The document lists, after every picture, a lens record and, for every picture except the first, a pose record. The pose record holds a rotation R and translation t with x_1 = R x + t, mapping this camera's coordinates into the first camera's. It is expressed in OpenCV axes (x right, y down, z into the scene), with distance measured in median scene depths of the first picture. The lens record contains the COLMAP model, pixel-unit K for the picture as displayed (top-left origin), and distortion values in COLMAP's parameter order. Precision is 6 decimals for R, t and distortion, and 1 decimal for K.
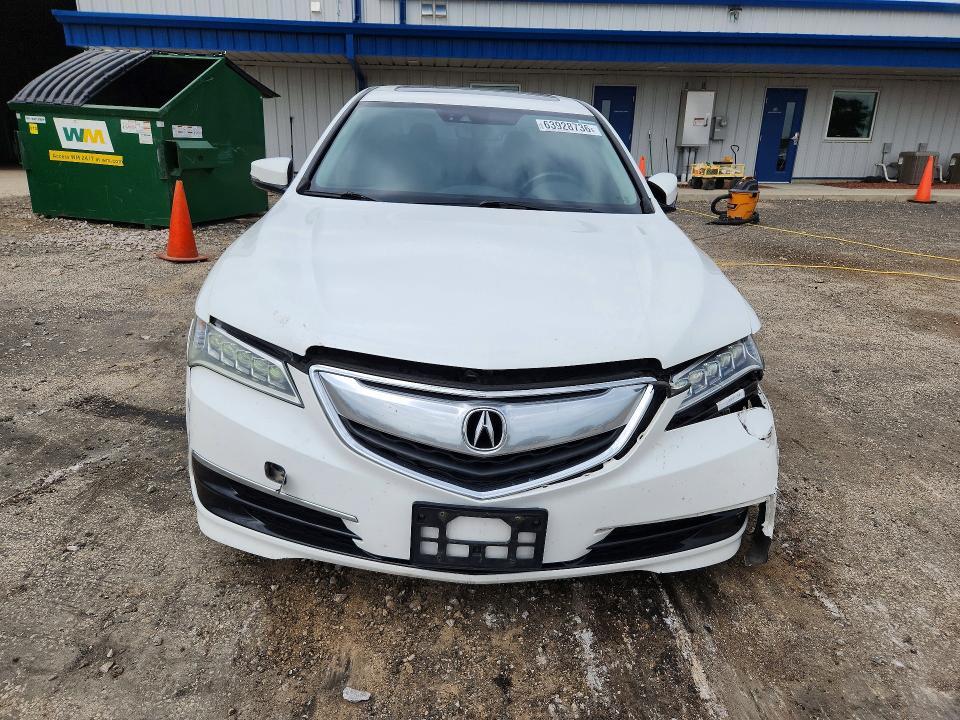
lens RADIAL K [[690.5, 0, 480.0], [0, 690.5, 360.0], [0, 0, 1]] dist [0.071459, -0.000059]
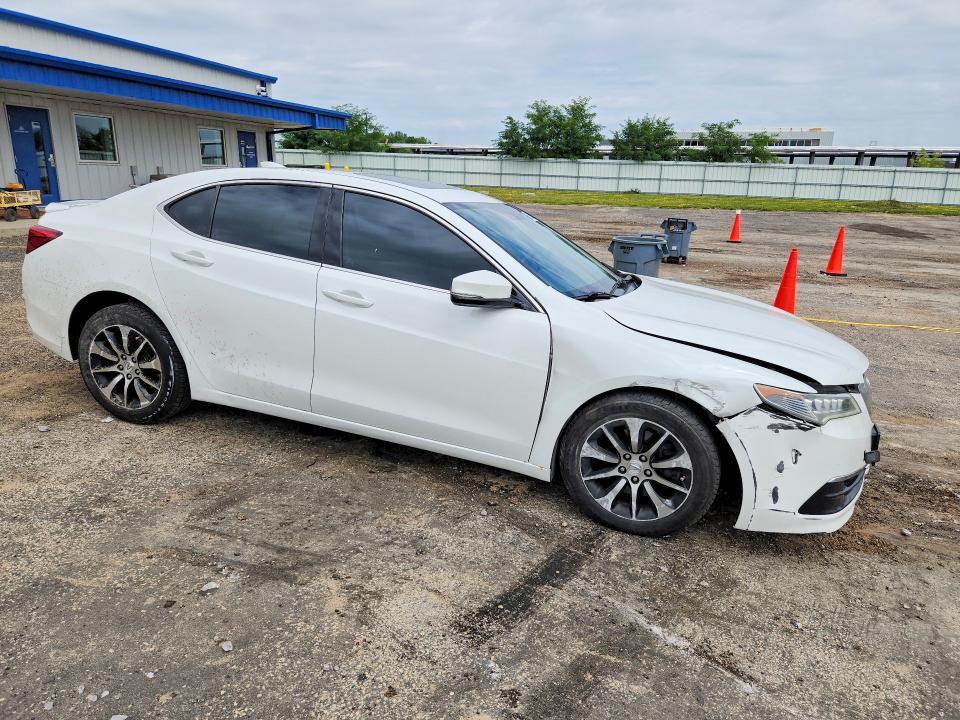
lens RADIAL K [[711.7, 0, 480.0], [0, 711.7, 360.0], [0, 0, 1]] dist [0.002602, 0.000181]
pose [[0.290476, -0.271857, 0.917452, -0.382112], [0.267113, 0.943716, 0.195068, -0.112468], [-0.918844, 0.188401, 0.346744, 0.232165]]
